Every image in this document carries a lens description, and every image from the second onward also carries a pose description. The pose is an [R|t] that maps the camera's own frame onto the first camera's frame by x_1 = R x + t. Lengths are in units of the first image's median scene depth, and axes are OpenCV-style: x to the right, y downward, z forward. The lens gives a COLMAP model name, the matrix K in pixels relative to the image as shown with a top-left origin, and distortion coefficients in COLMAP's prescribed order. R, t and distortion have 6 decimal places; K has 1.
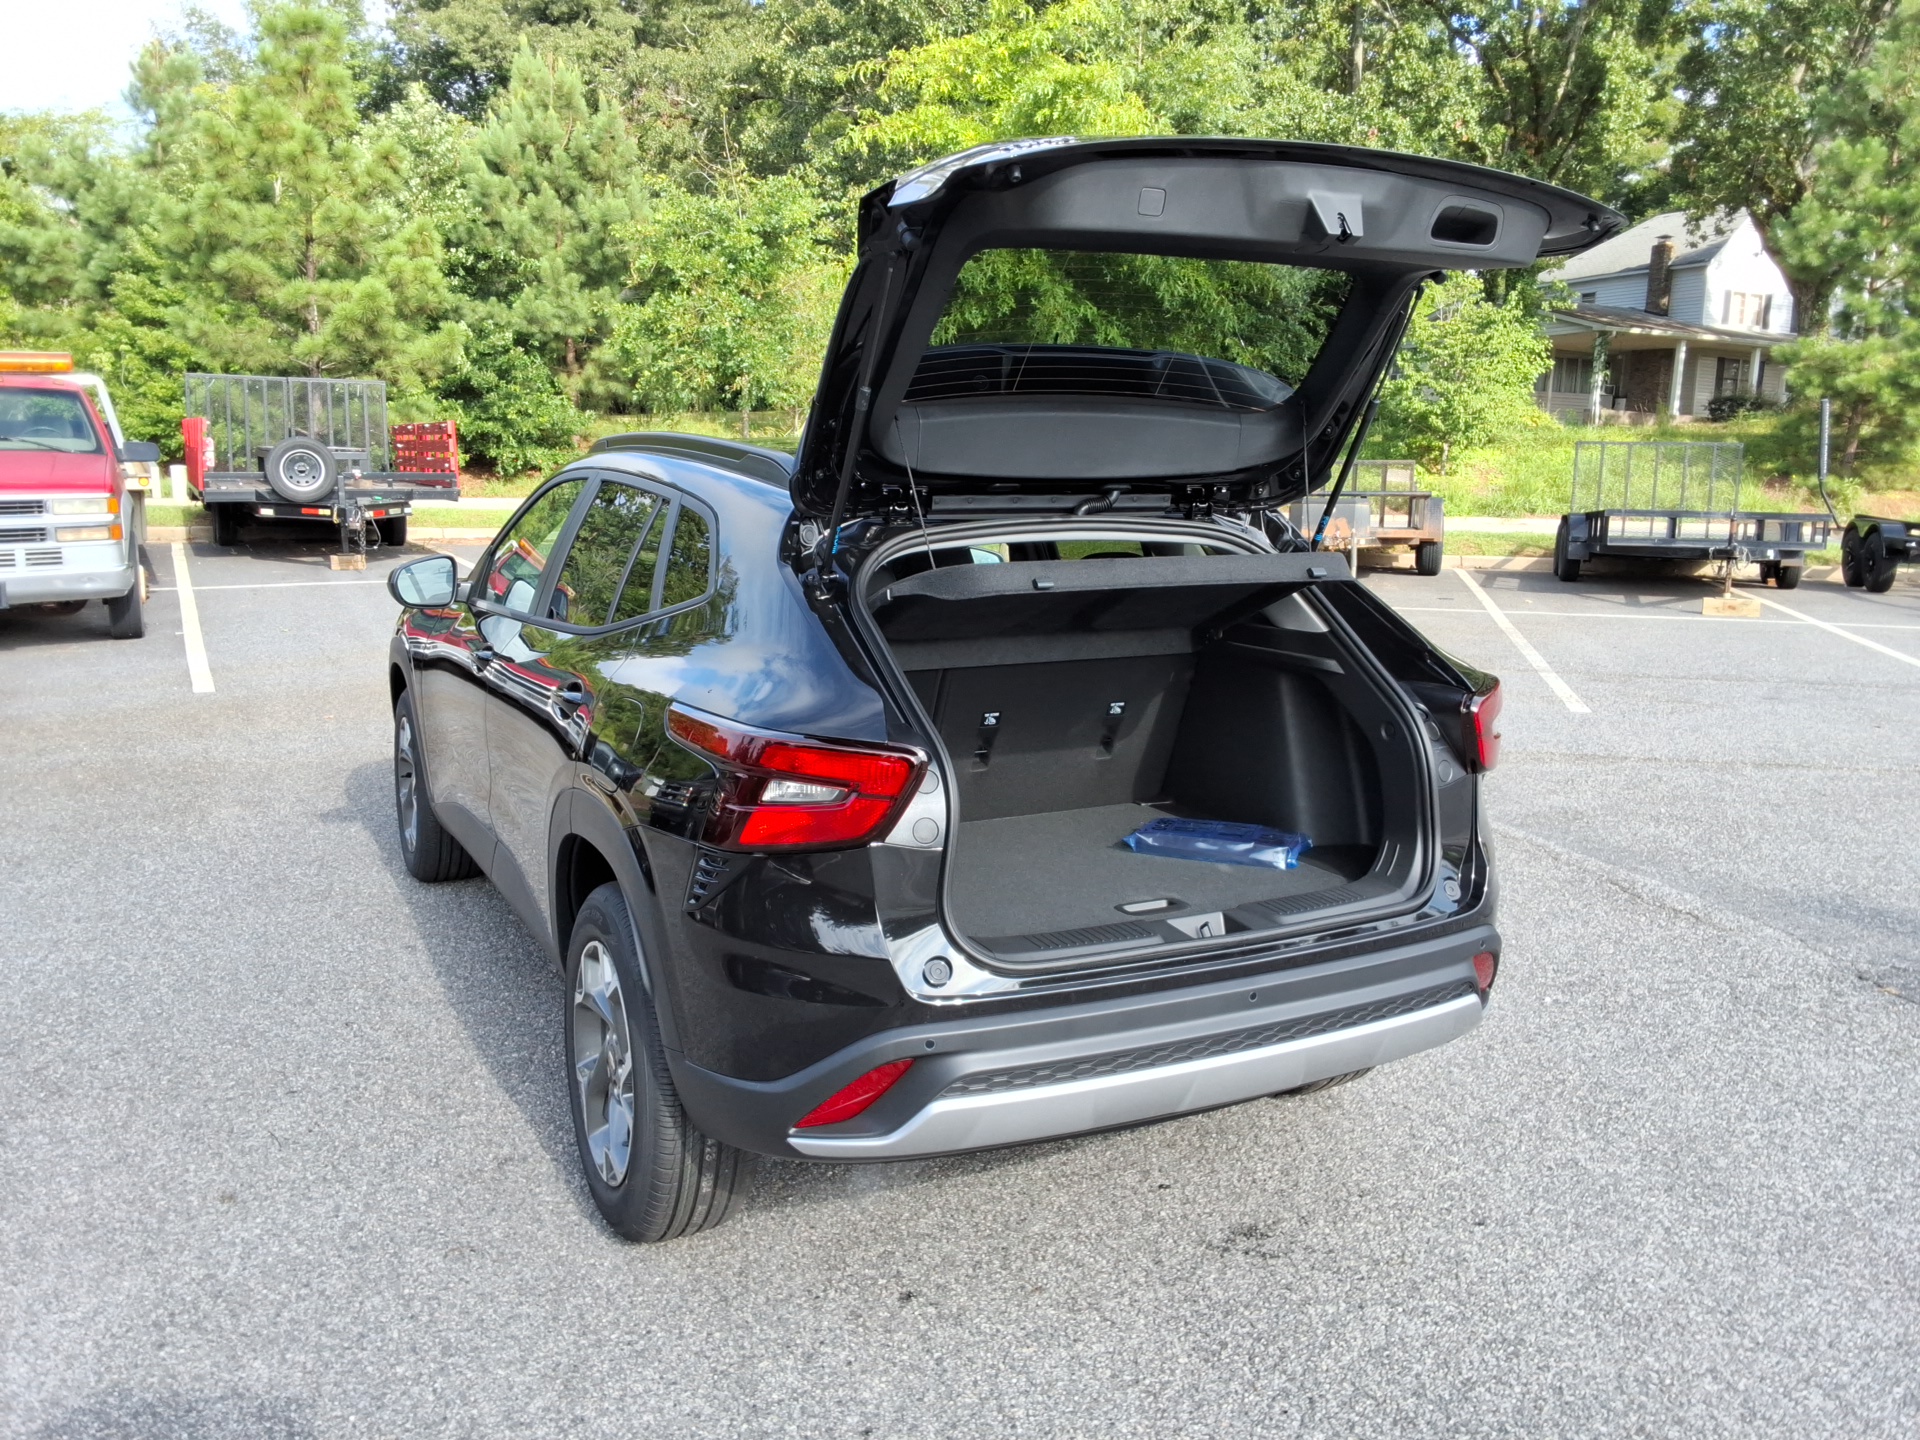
lens RADIAL K [[1569.2, 0, 984.5], [0, 1569.2, 697.0], [0, 0, 1]] dist [0.096724, -0.158204]
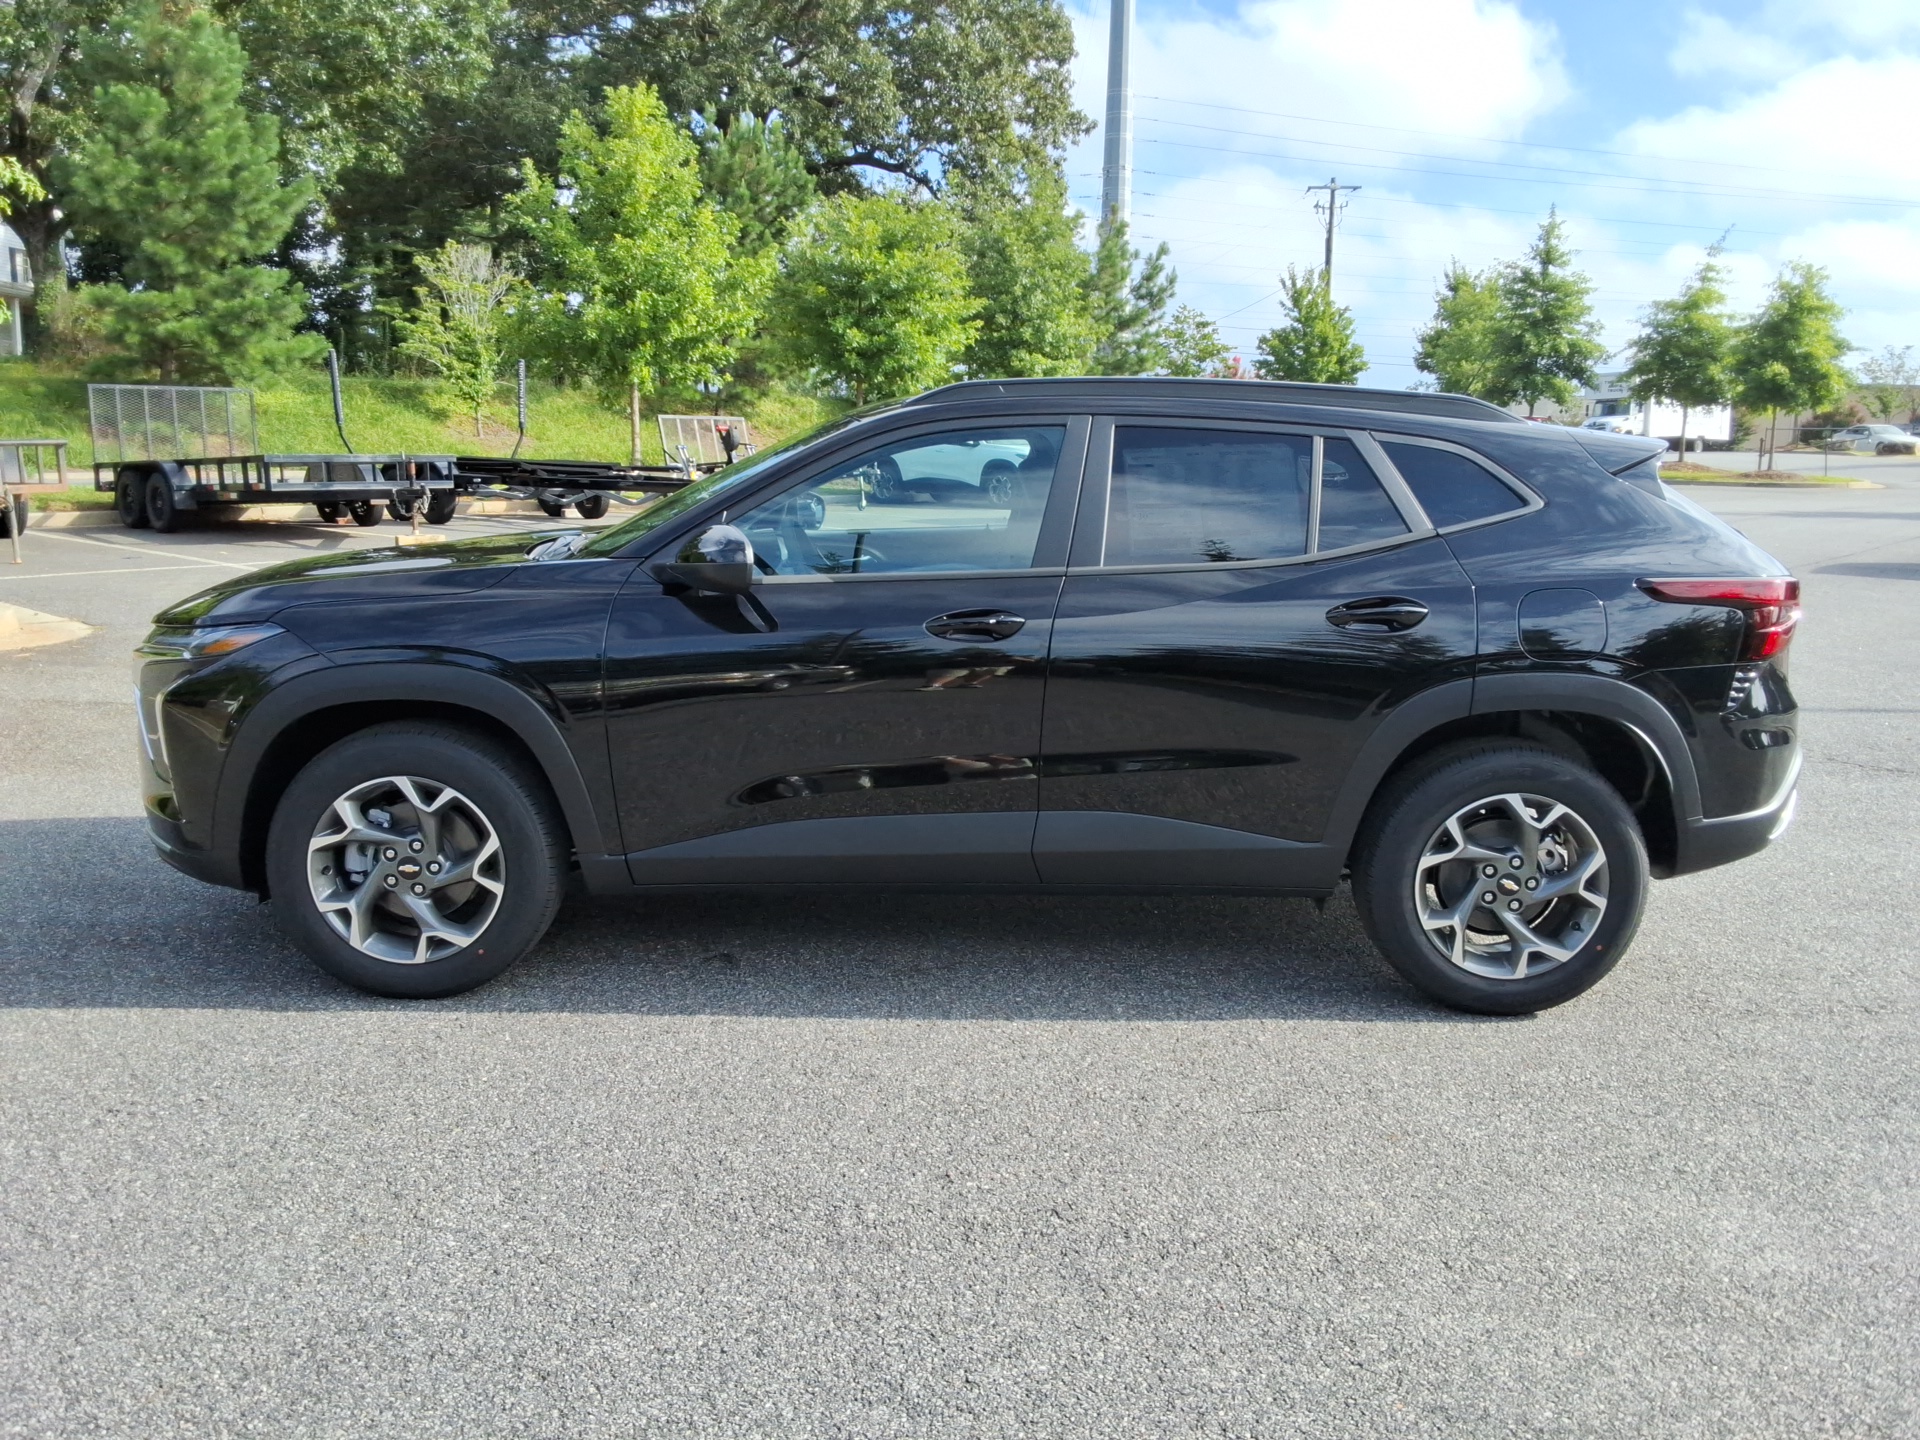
lens RADIAL K [[1567.1, 0, 970.2], [0, 1567.1, 708.5], [0, 0, 1]] dist [0.077082, -0.130725]
pose [[0.457606, -0.163231, 0.874043, -0.218330], [0.127809, 0.984872, 0.117014, -0.015831], [-0.879921, 0.058164, 0.471546, 0.115449]]
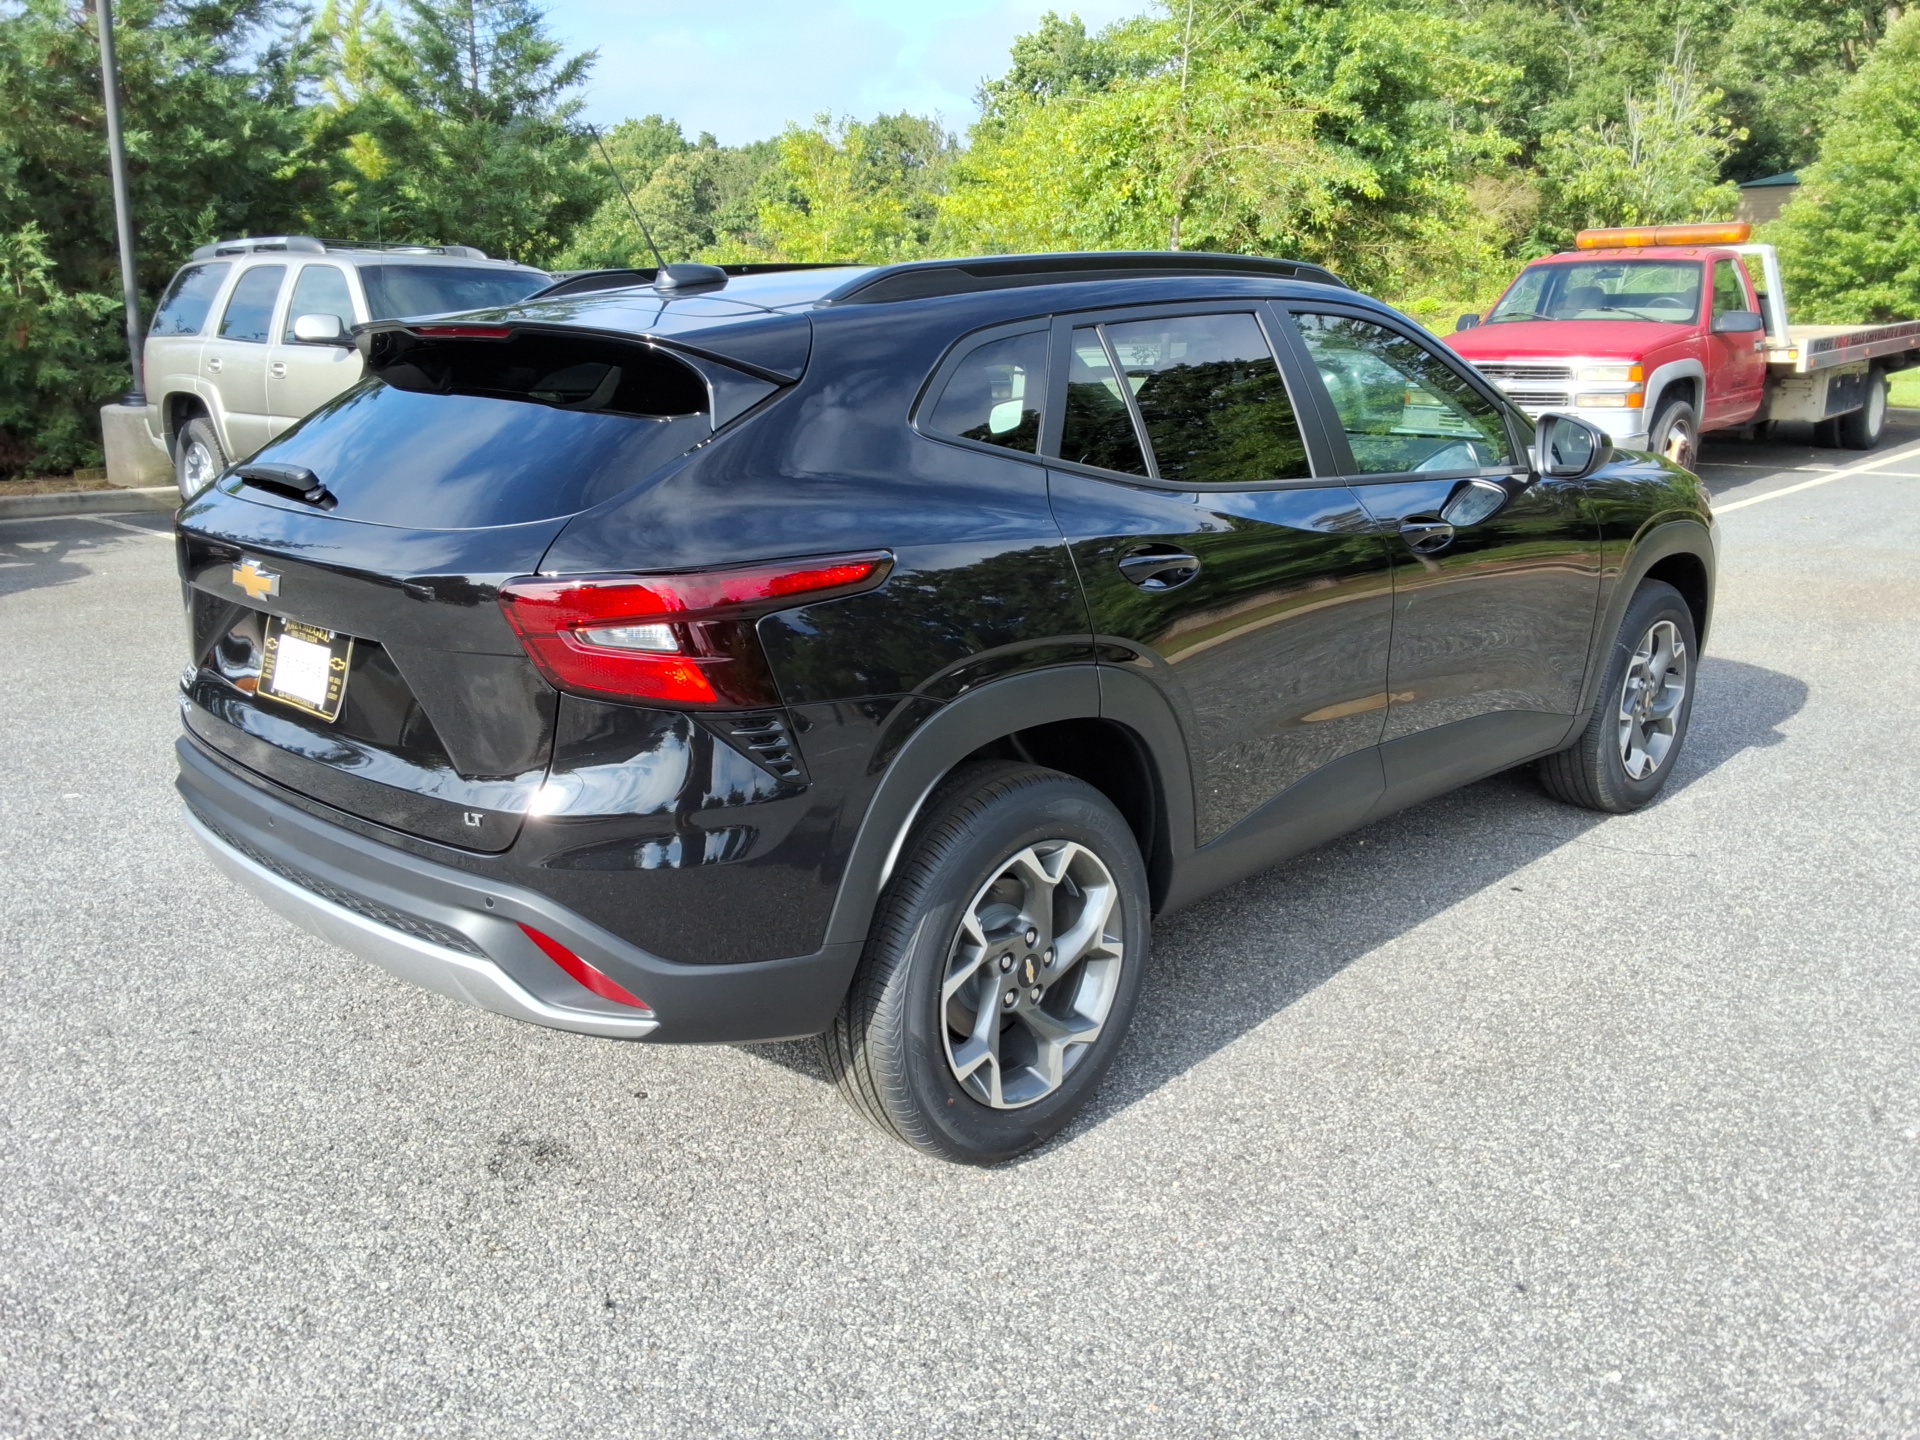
lens RADIAL K [[1567.1, 0, 970.2], [0, 1567.1, 708.5], [0, 0, 1]] dist [0.077082, -0.130725]
pose [[0.308261, 0.214687, -0.926760, 0.153030], [-0.144849, 0.973435, 0.177319, -0.014689], [0.940209, 0.079580, 0.331169, 0.137909]]
